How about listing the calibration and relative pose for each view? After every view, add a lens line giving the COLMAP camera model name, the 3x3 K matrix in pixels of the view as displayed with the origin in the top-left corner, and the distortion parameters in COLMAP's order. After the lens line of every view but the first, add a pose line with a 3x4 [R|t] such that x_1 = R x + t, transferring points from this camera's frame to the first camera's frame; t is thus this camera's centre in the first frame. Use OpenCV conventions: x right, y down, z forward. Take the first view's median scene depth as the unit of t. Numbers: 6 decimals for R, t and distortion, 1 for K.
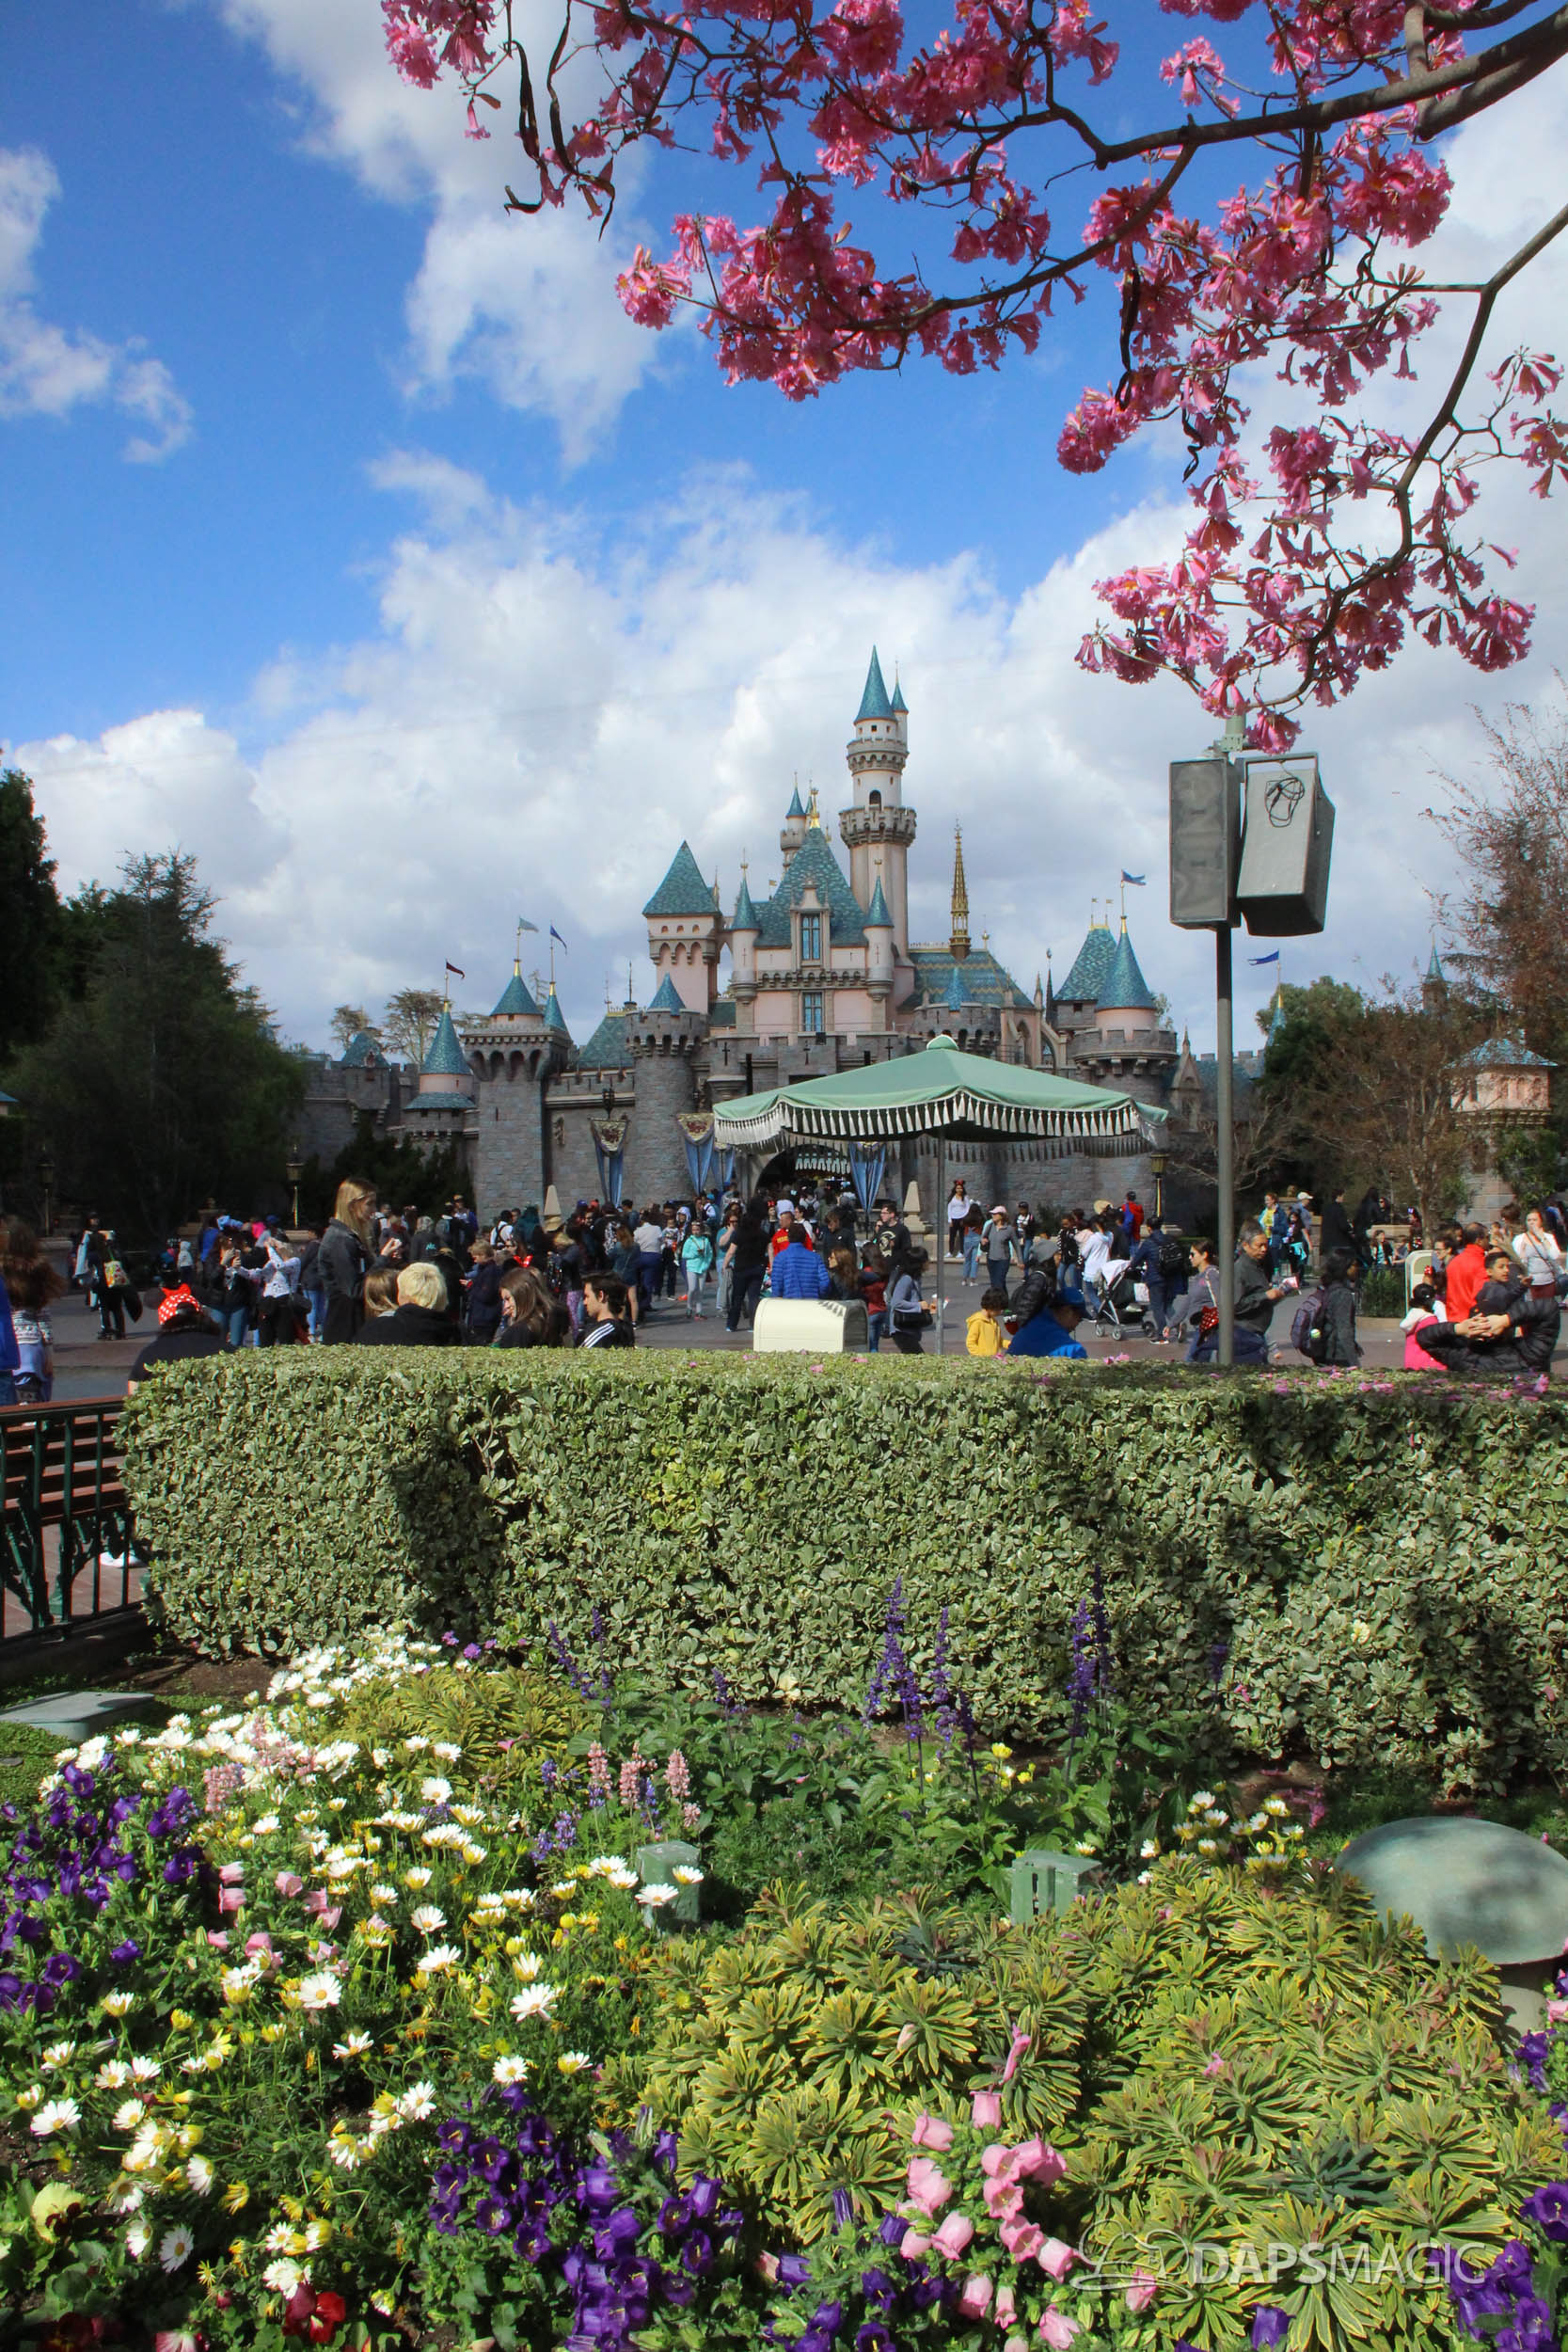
lens RADIAL K [[1952.1, 0, 784.0], [0, 1952.1, 1176.0], [0, 0, 1]] dist [-0.189828, 0.099580]
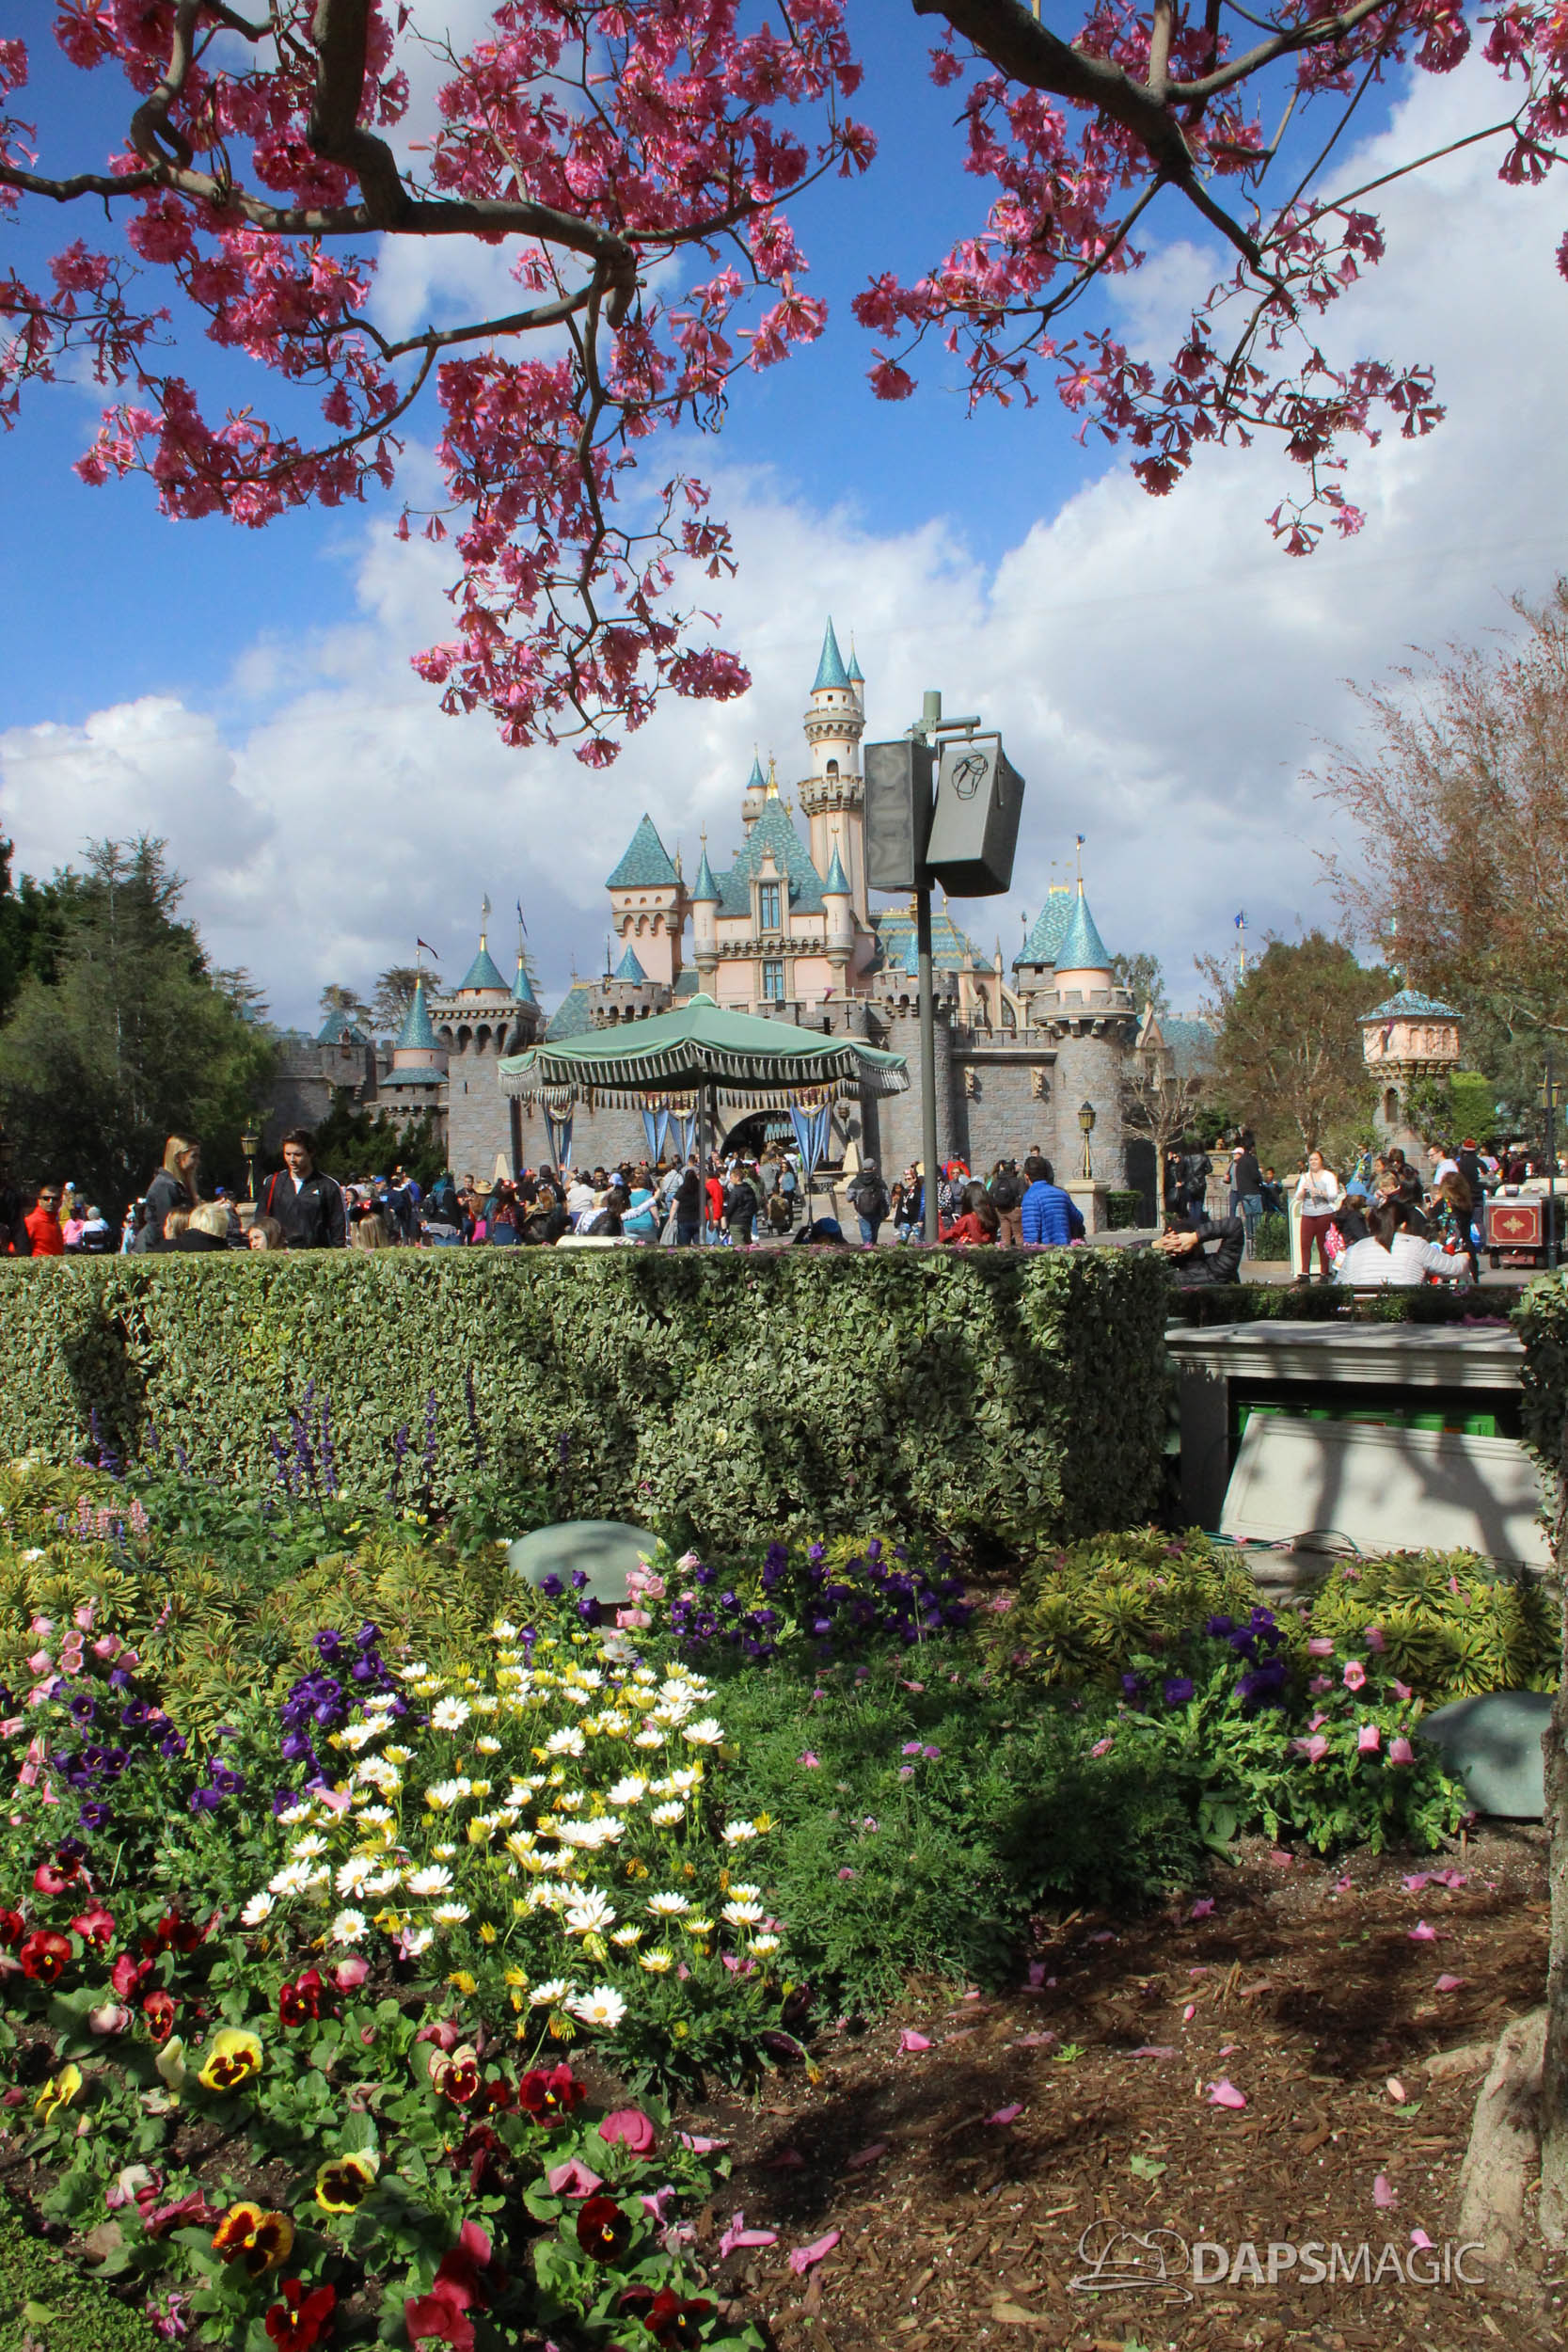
lens RADIAL K [[1952.1, 0, 784.0], [0, 1952.1, 1176.0], [0, 0, 1]] dist [-0.189828, 0.099580]
pose [[0.999774, -0.021264, 0.000882, 0.282037], [0.021247, 0.999651, 0.015690, 0.035099], [-0.001215, -0.015668, 0.999877, -0.256931]]
